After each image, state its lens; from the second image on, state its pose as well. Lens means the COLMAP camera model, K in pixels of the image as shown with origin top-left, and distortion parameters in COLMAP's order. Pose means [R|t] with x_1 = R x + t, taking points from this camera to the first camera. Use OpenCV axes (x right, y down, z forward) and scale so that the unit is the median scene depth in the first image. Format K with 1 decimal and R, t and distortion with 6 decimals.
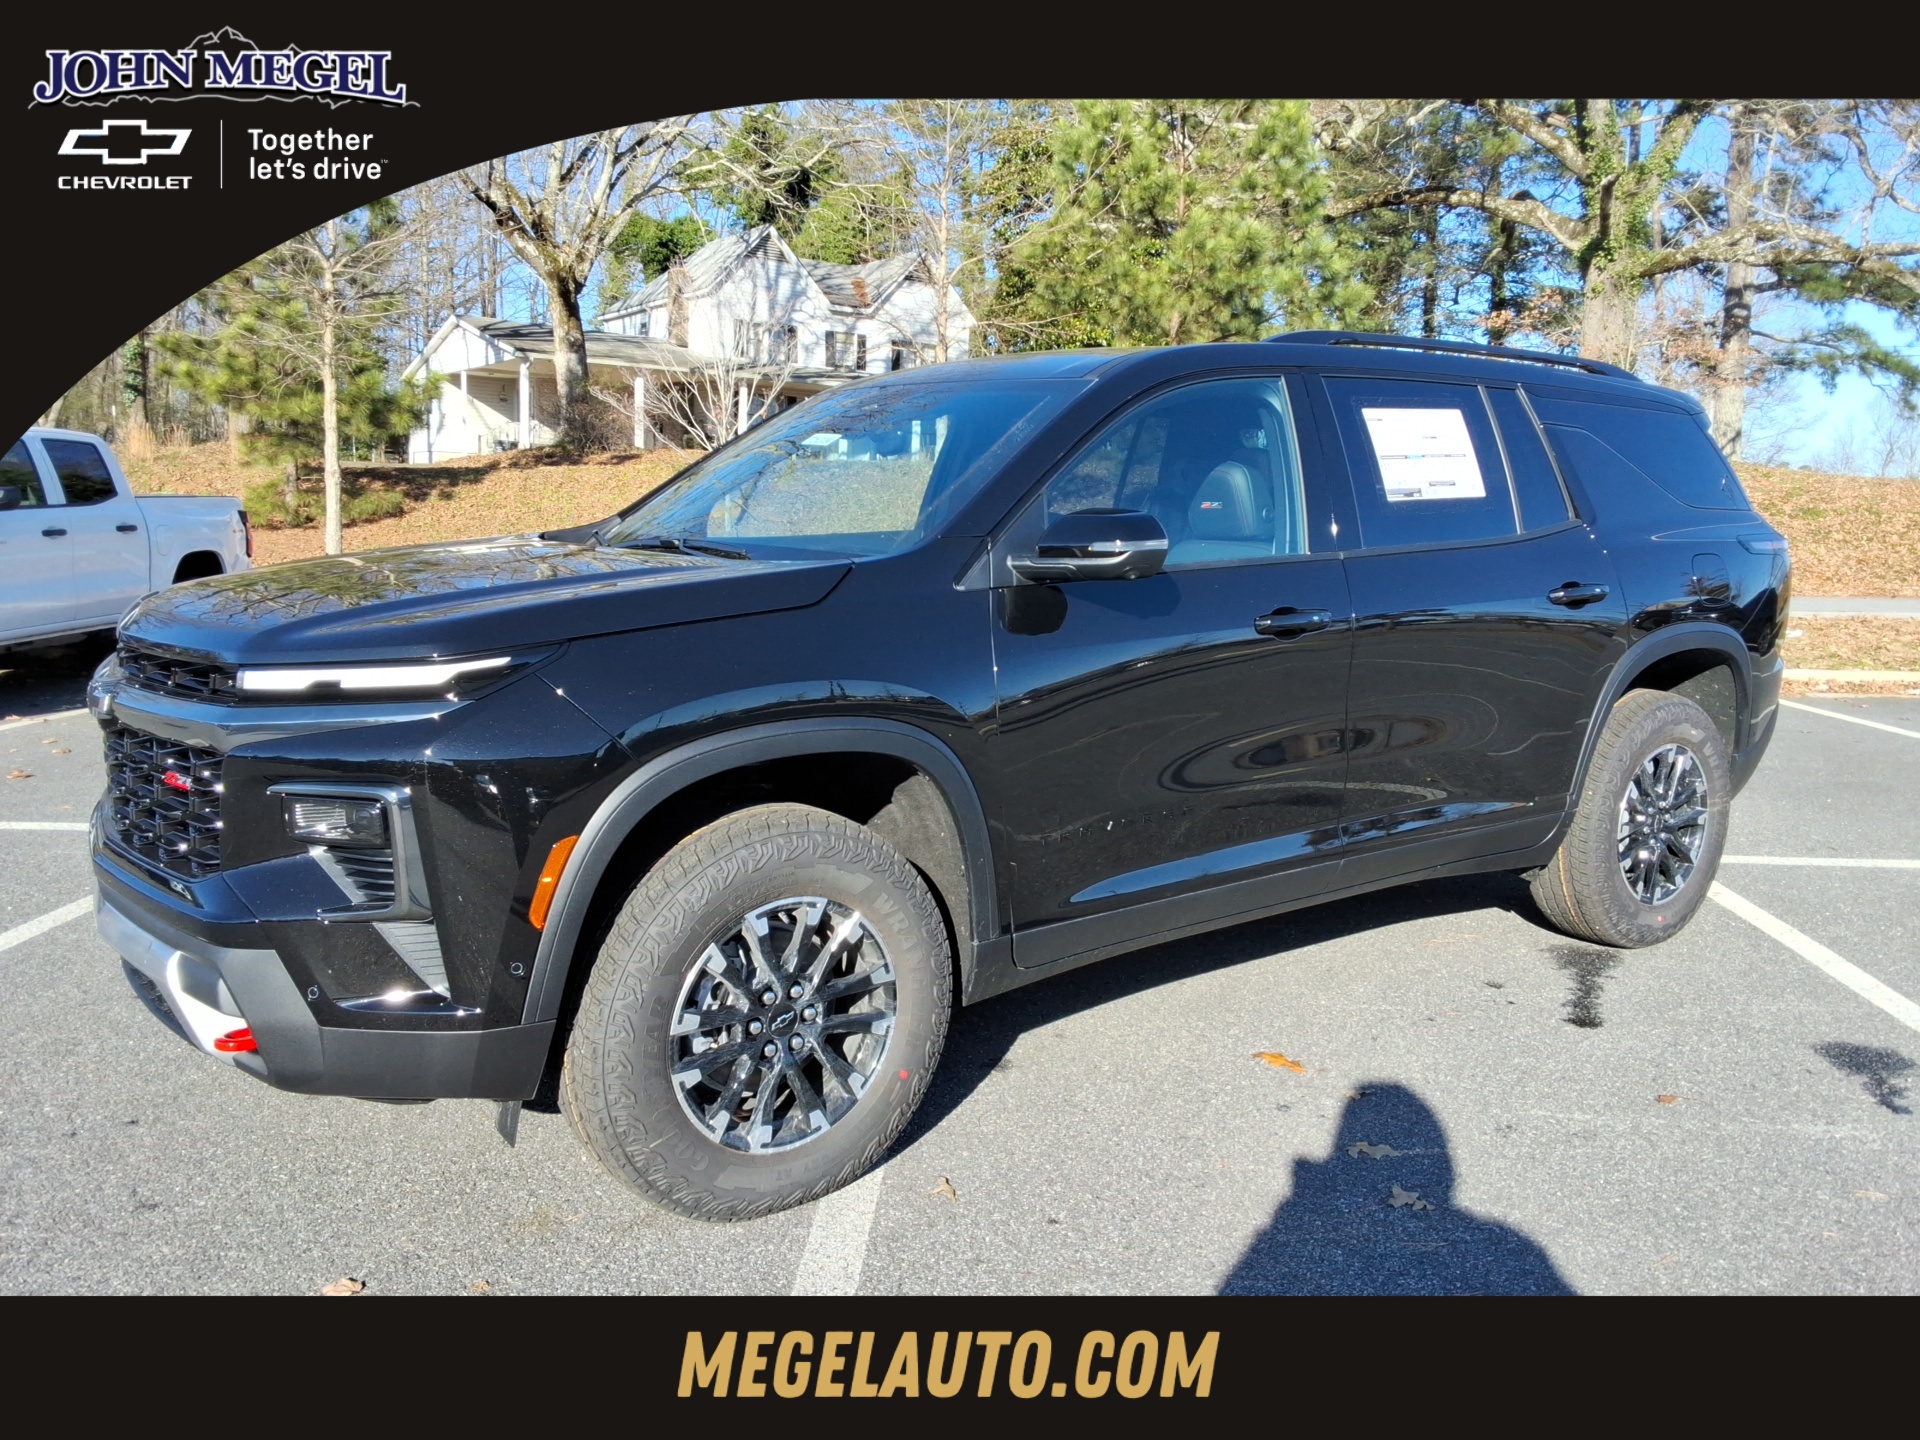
lens RADIAL K [[1526.2, 0, 981.5], [0, 1526.2, 702.2], [0, 0, 1]] dist [0.128213, -0.203699]
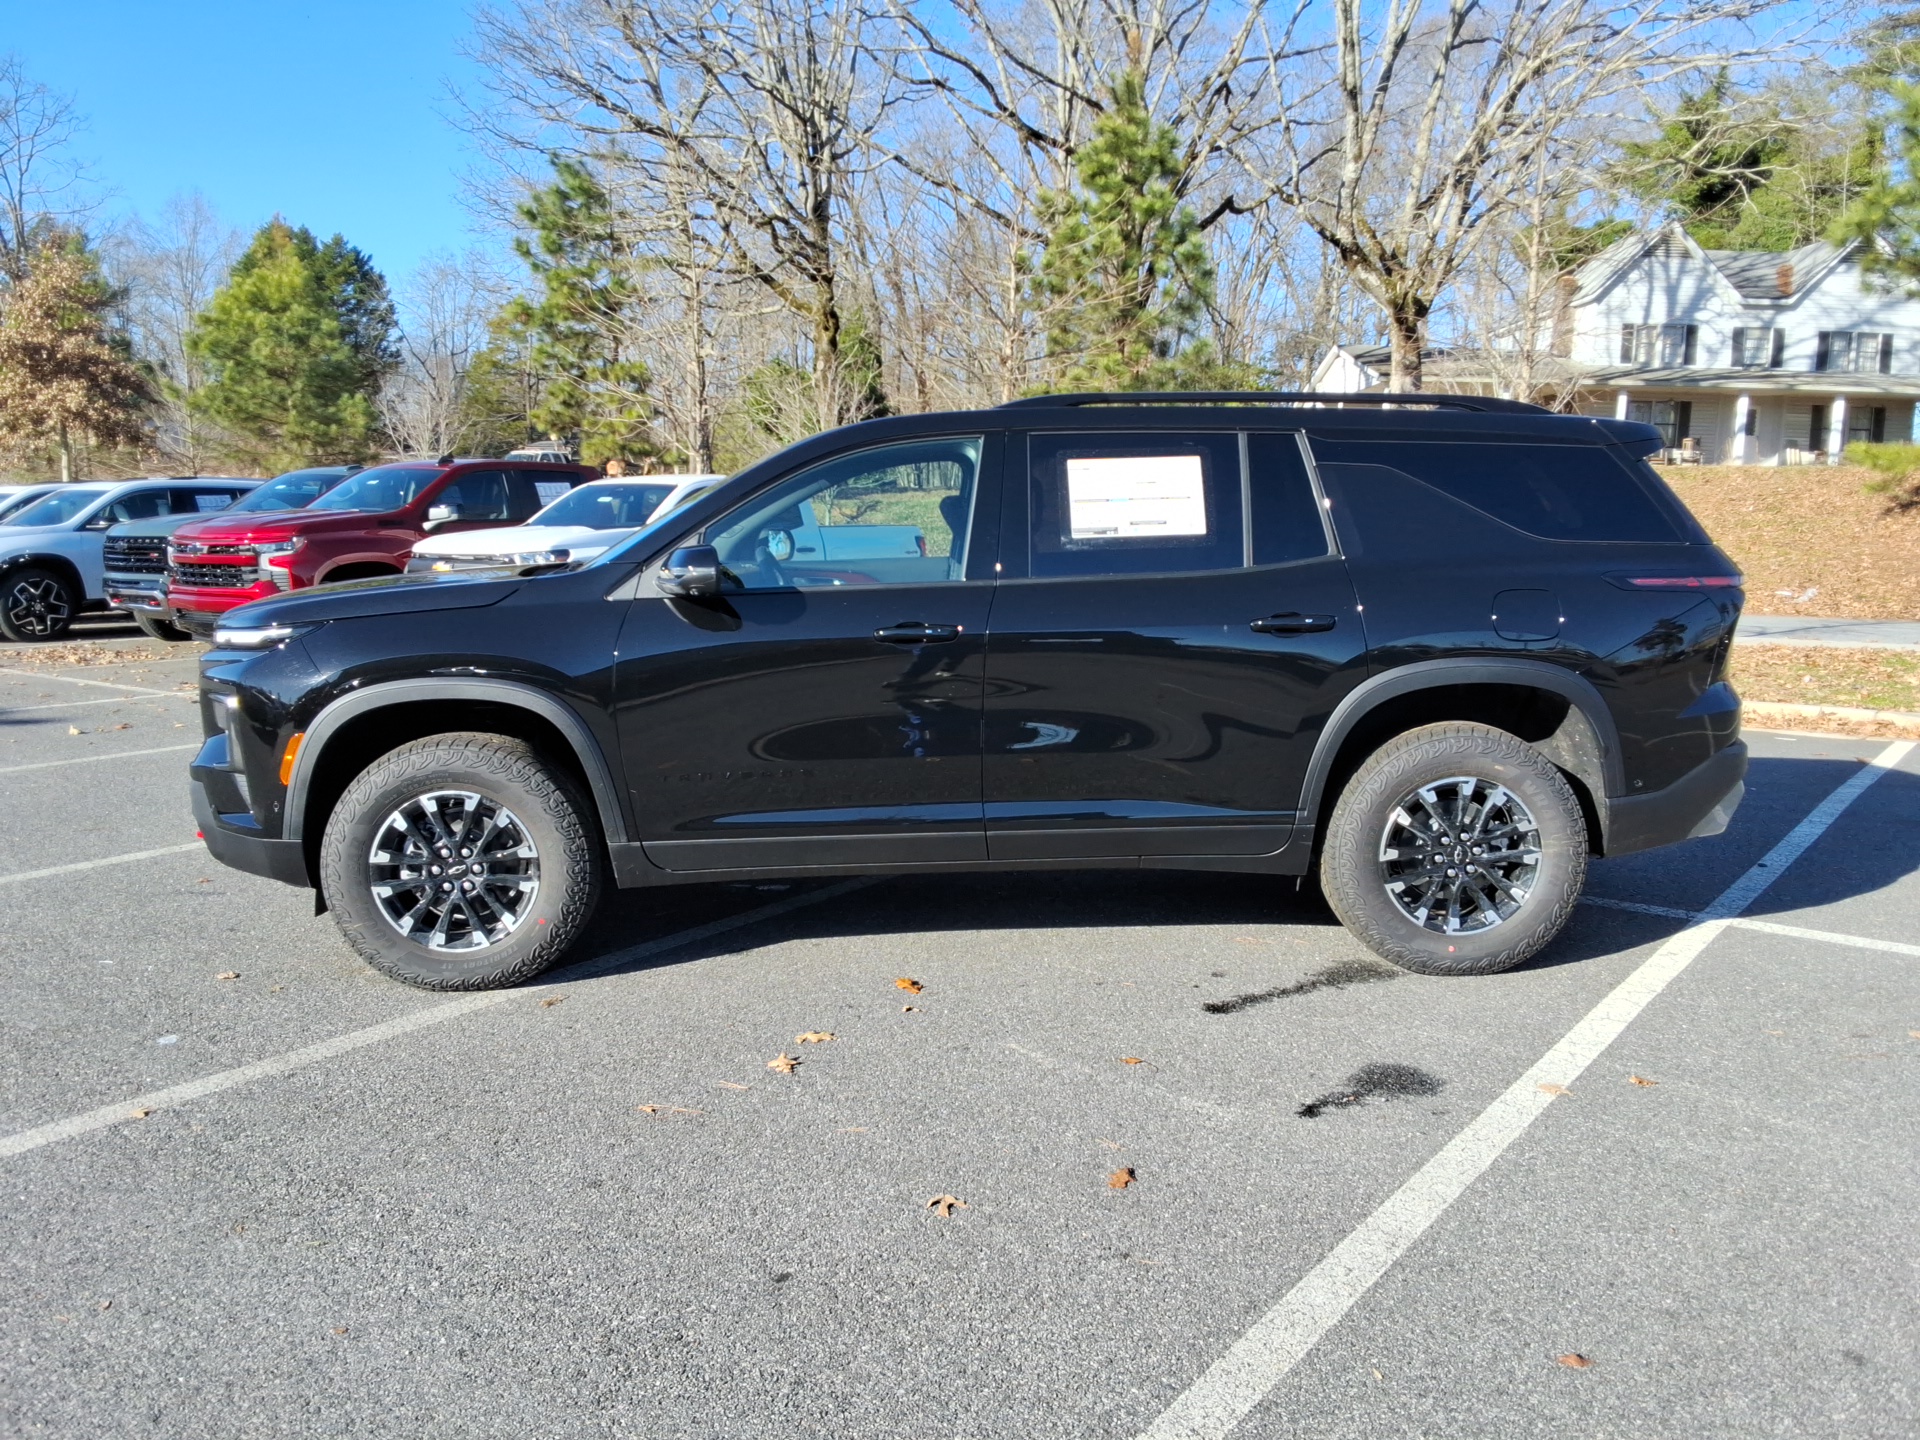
lens RADIAL K [[1526.2, 0, 981.5], [0, 1526.2, 702.2], [0, 0, 1]] dist [0.128213, -0.203699]
pose [[0.823814, 0.062517, -0.563403, 0.846077], [-0.068471, 0.997597, 0.010576, -0.012159], [0.562710, 0.029864, 0.826115, -0.005257]]
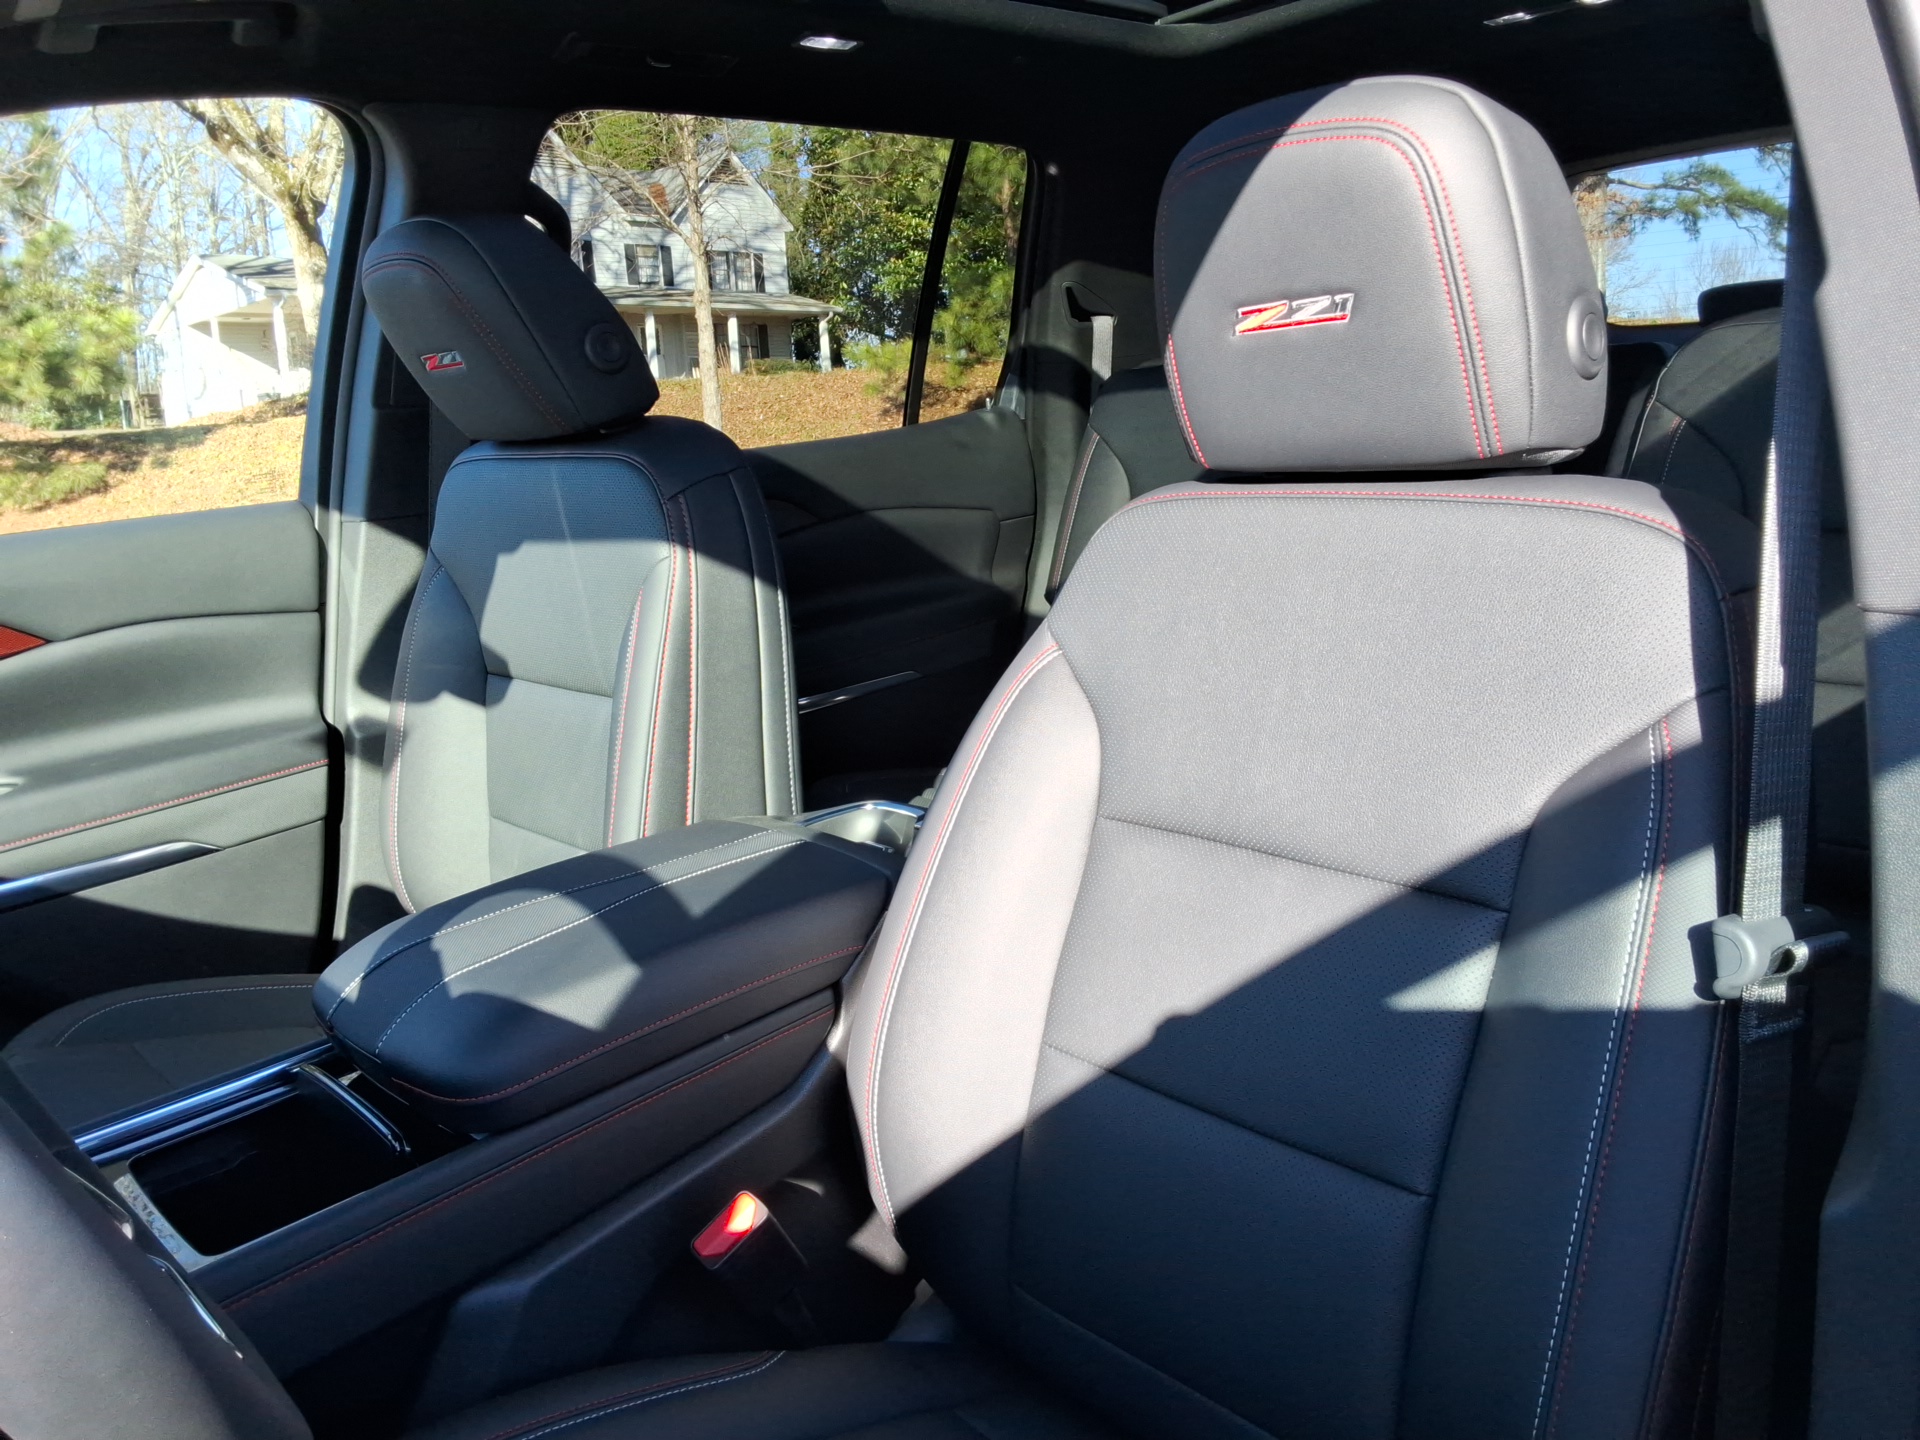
lens RADIAL K [[1526.2, 0, 981.5], [0, 1526.2, 702.2], [0, 0, 1]] dist [0.128213, -0.203699]
pose [[0.992629, -0.090950, 0.080094, 0.109327], [0.086611, 0.994663, 0.056076, -0.094233], [-0.084766, -0.048725, 0.995209, 0.826775]]
